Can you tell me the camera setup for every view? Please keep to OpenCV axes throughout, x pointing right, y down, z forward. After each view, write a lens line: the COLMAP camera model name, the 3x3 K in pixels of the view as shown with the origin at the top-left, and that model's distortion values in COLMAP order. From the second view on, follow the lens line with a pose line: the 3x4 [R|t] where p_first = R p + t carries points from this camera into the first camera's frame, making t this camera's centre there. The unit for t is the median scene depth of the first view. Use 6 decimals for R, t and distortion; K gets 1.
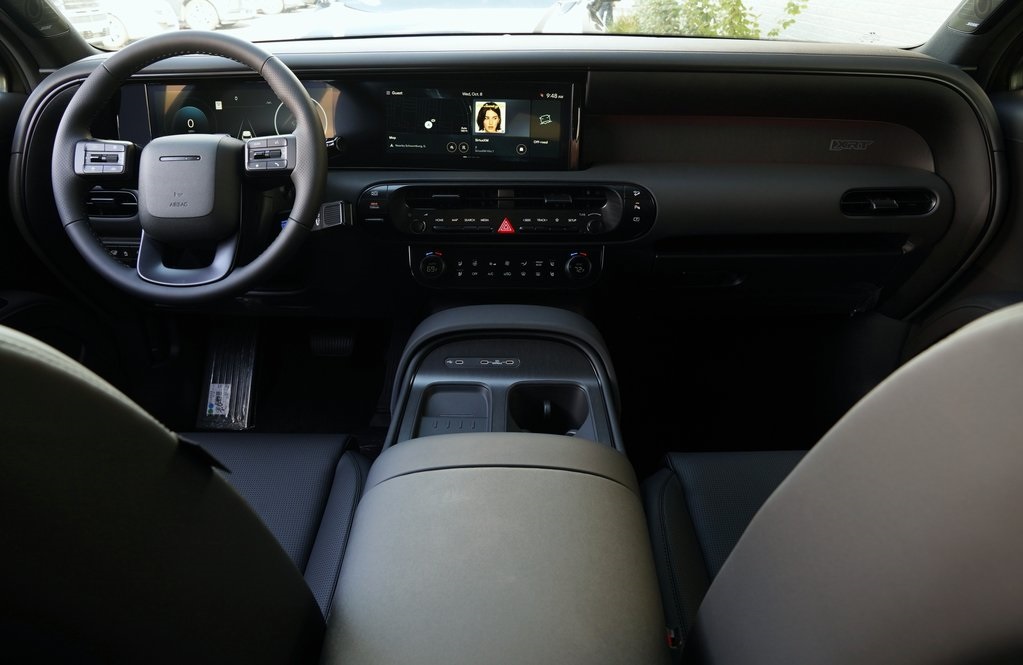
lens RADIAL K [[721.9, 0, 511.5], [0, 721.9, 332.5], [0, 0, 1]] dist [-0.147750, 0.122668]
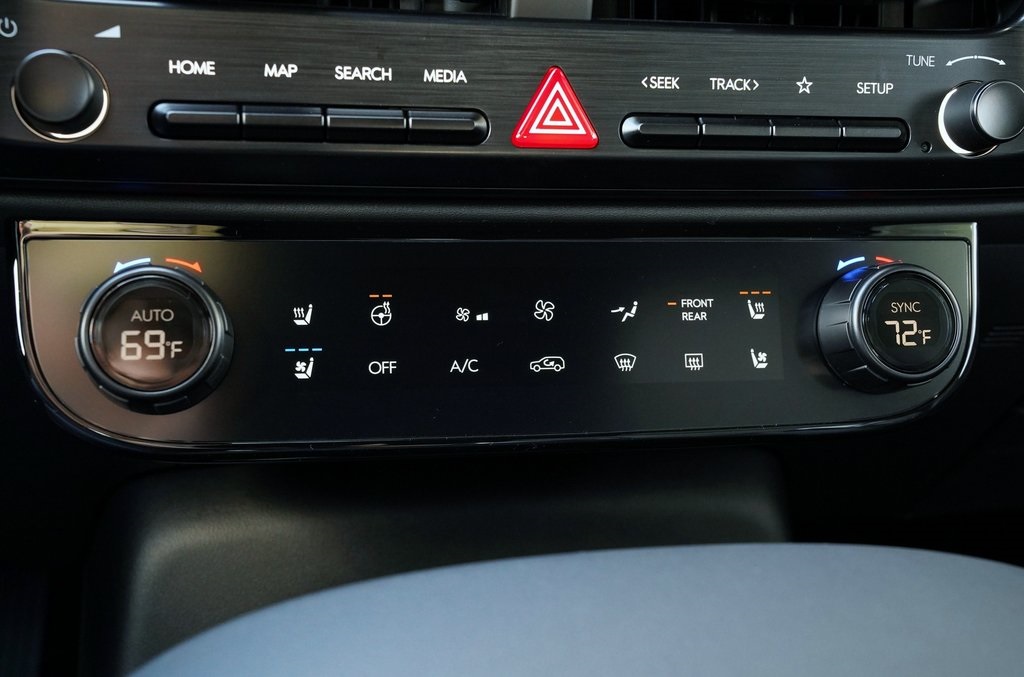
lens RADIAL K [[1172.8, 0, 512.0], [0, 1172.8, 338.5], [0, 0, 1]] dist [0.015829, 0.021560]
pose [[0.976393, -0.020019, 0.215072, -0.086886], [0.045095, 0.992648, -0.112327, -0.054033], [-0.211242, 0.119374, 0.970117, 0.709313]]
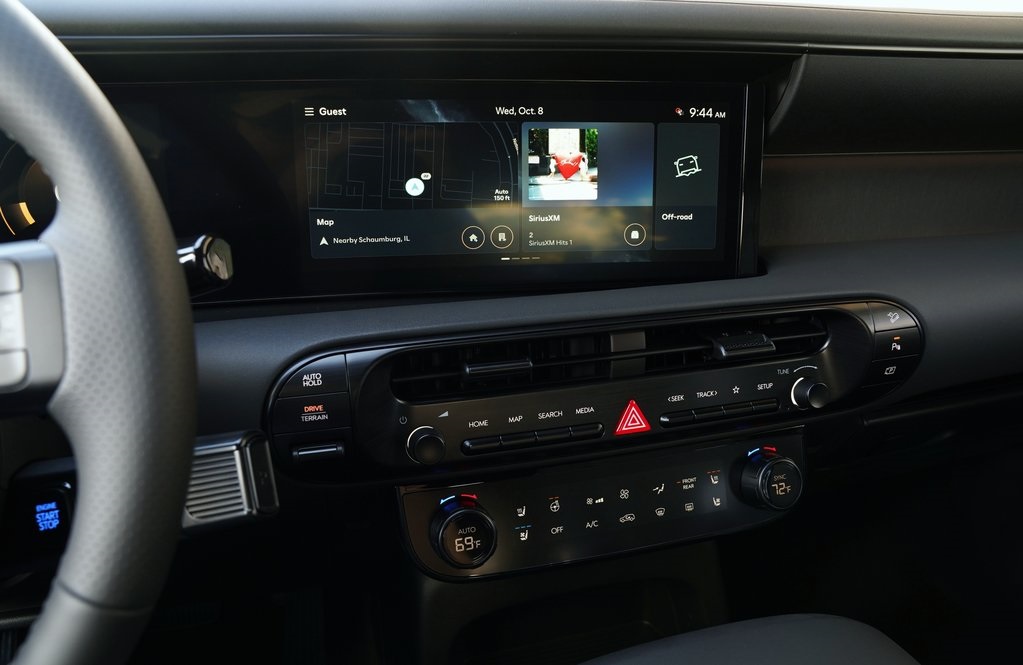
lens RADIAL K [[721.9, 0, 511.5], [0, 721.9, 332.5], [0, 0, 1]] dist [-0.147750, 0.122668]
pose [[0.961514, -0.092721, 0.258639, -0.180998], [0.111165, 0.992132, -0.057589, -0.181637], [-0.251265, 0.084124, 0.964256, 0.606116]]
